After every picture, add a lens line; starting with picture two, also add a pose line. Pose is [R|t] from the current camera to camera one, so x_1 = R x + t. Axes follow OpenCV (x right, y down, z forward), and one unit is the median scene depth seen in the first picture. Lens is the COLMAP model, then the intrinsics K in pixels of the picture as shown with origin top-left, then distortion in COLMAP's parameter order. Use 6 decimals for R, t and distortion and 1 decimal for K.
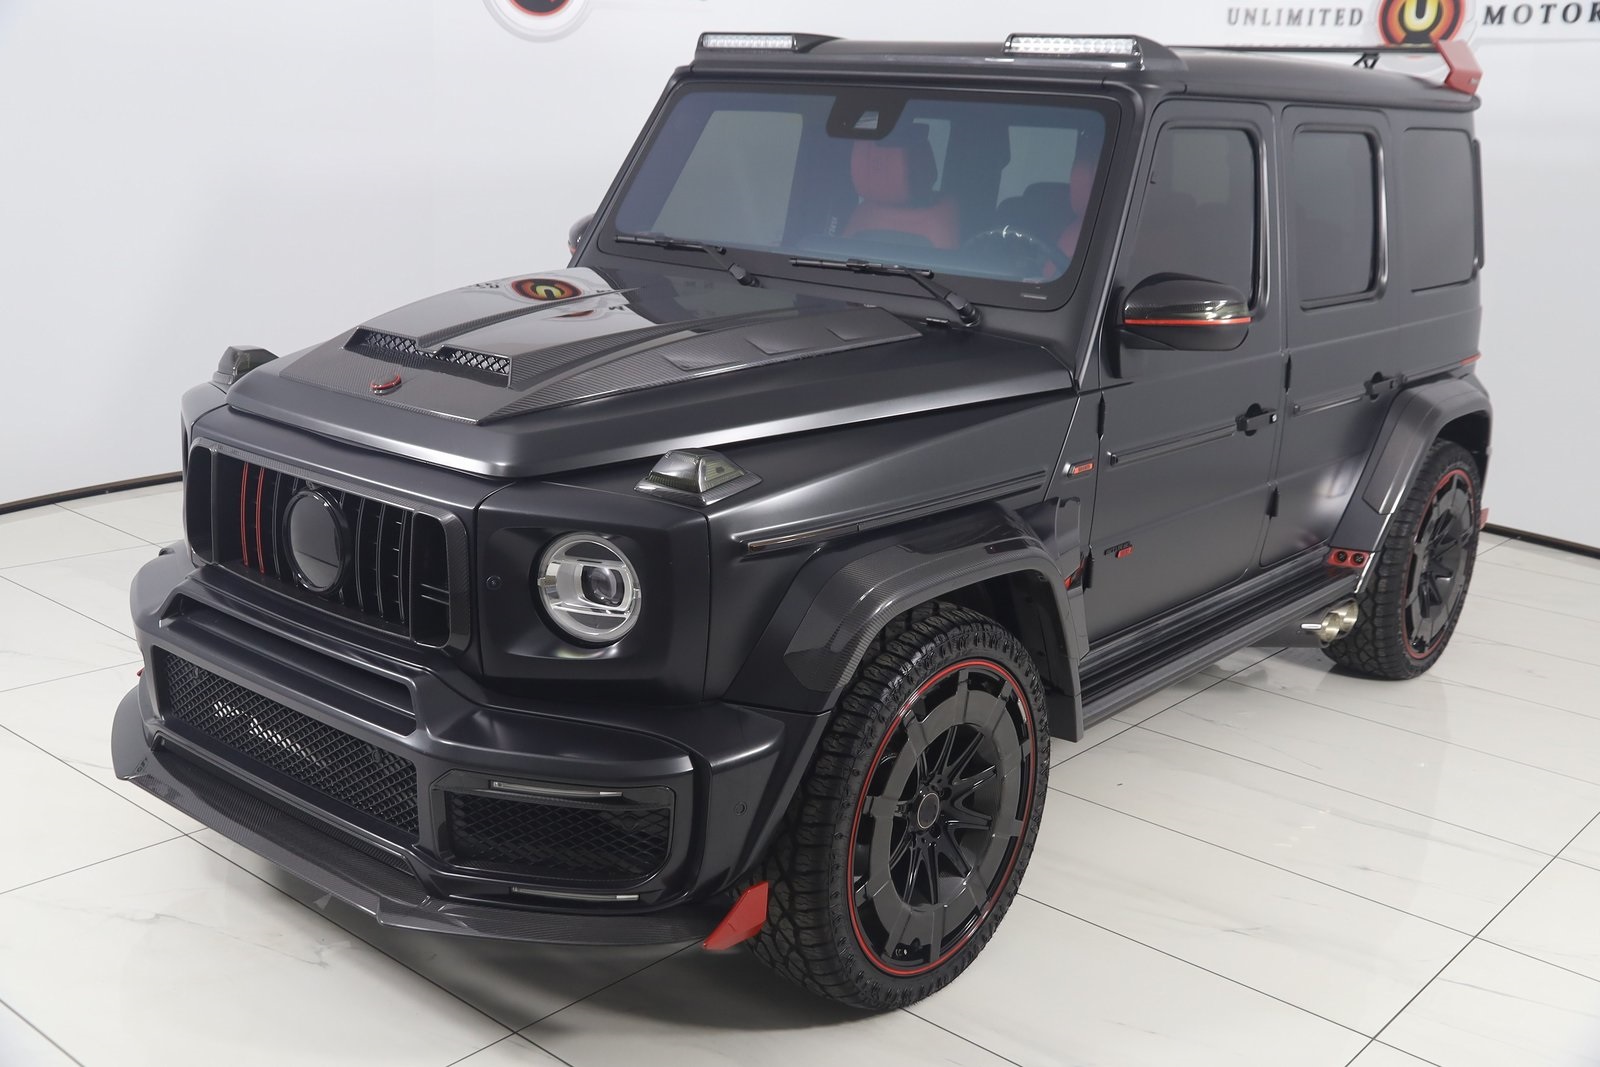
lens RADIAL K [[1642.5, 0, 800.0], [0, 1642.5, 533.5], [0, 0, 1]] dist [0.015859, 0.031950]
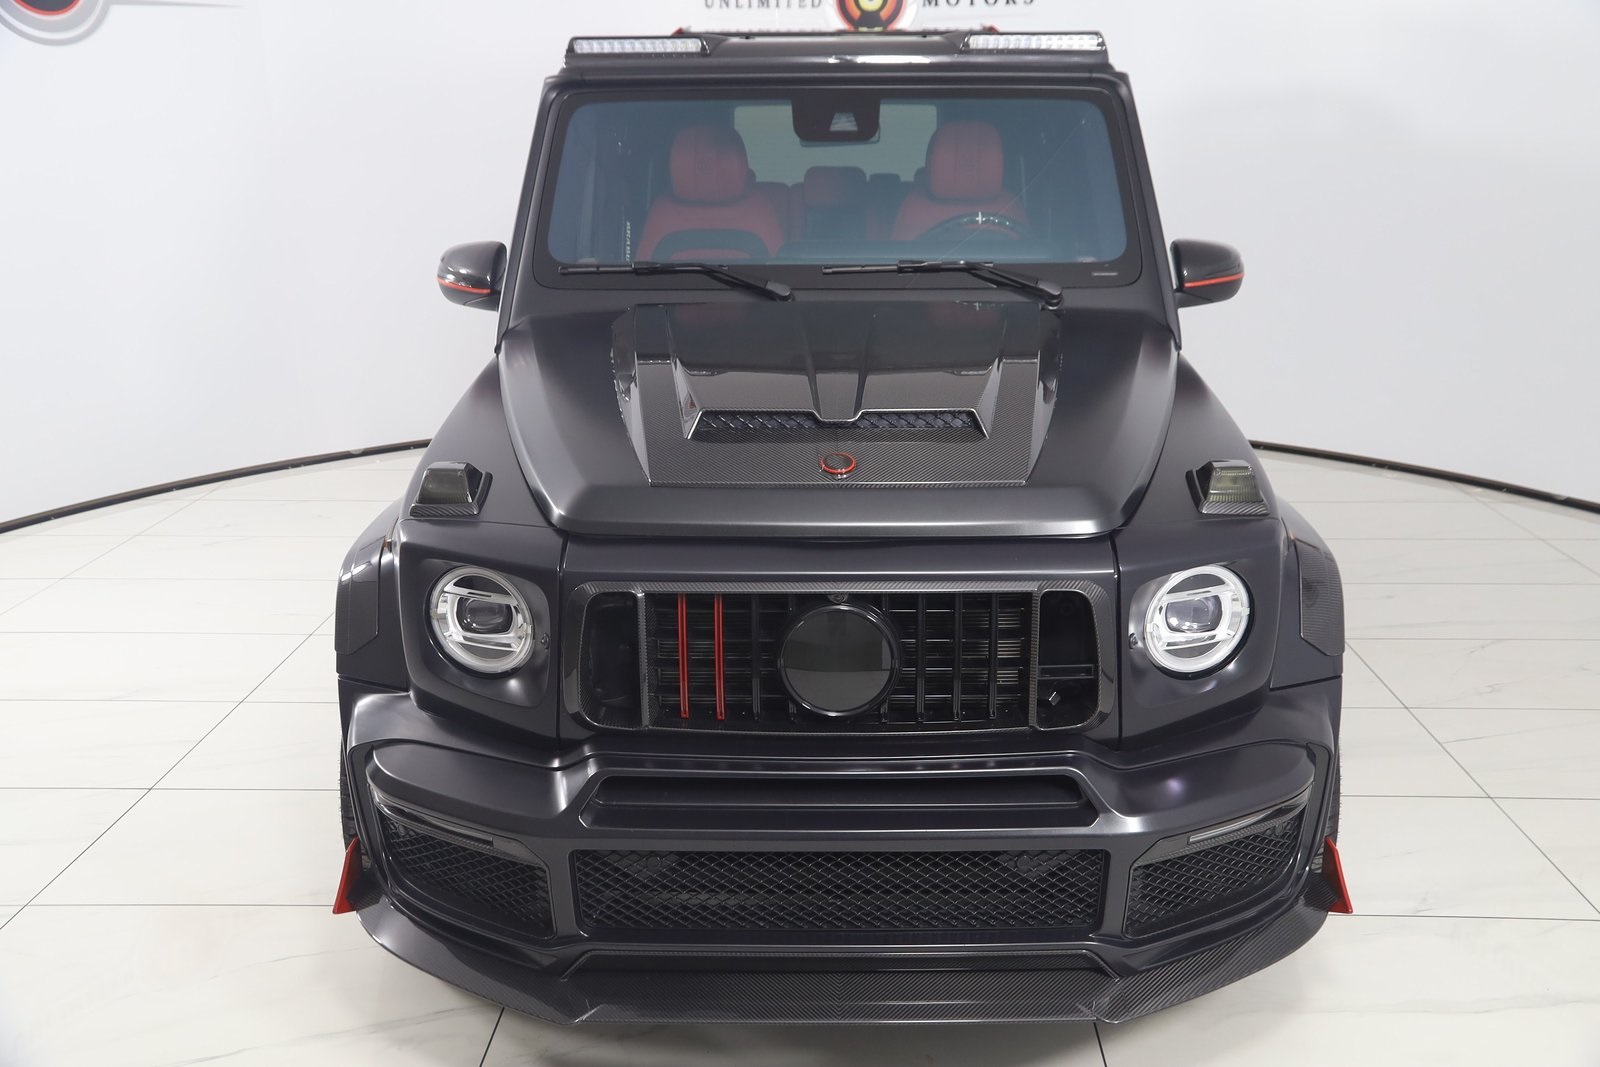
lens RADIAL K [[1509.5, 0, 841.2], [0, 1509.5, 528.1], [0, 0, 1]] dist [-0.012285, -0.000613]
pose [[0.759289, -0.231015, 0.608369, -0.667505], [0.203270, 0.972286, 0.115509, -0.135466], [-0.618193, 0.035959, 0.785204, 0.332597]]
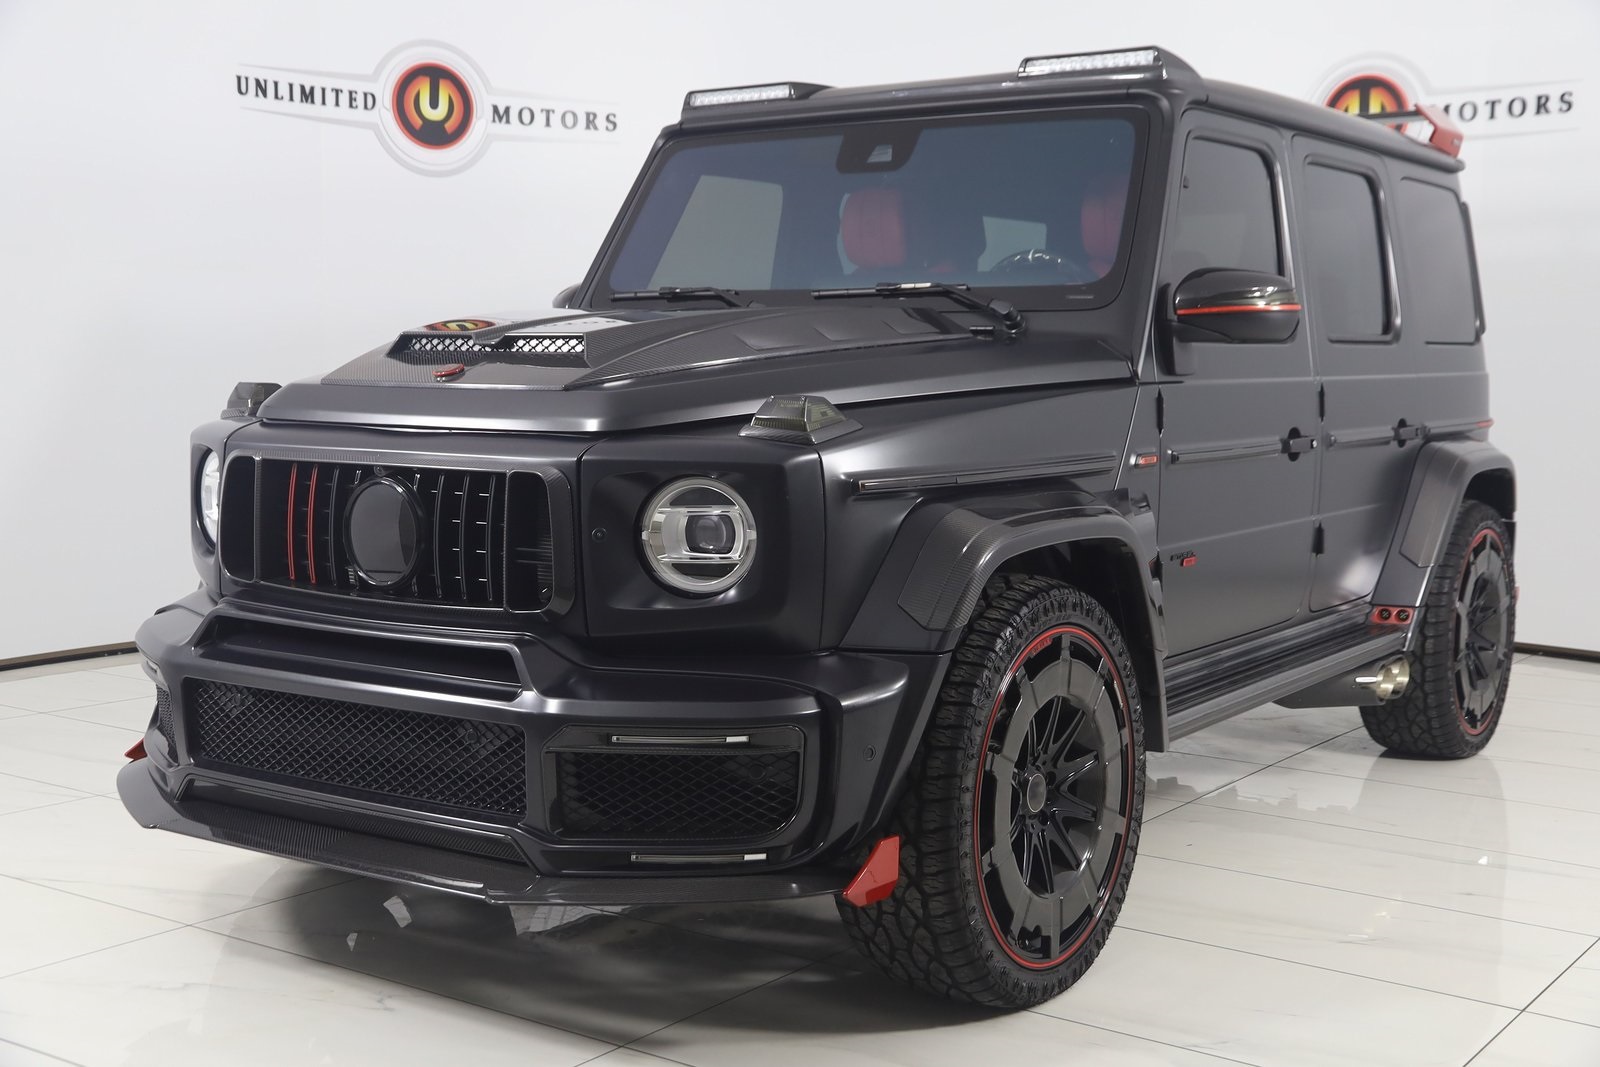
lens RADIAL K [[1941.1, 0, 800.0], [0, 1941.1, 533.5], [0, 0, 1]] dist [0.045750, 0.029686]
pose [[0.995230, -0.047176, 0.085389, -0.133597], [0.060470, 0.985183, -0.160495, 0.176167], [-0.076552, 0.164893, 0.983336, -0.106170]]
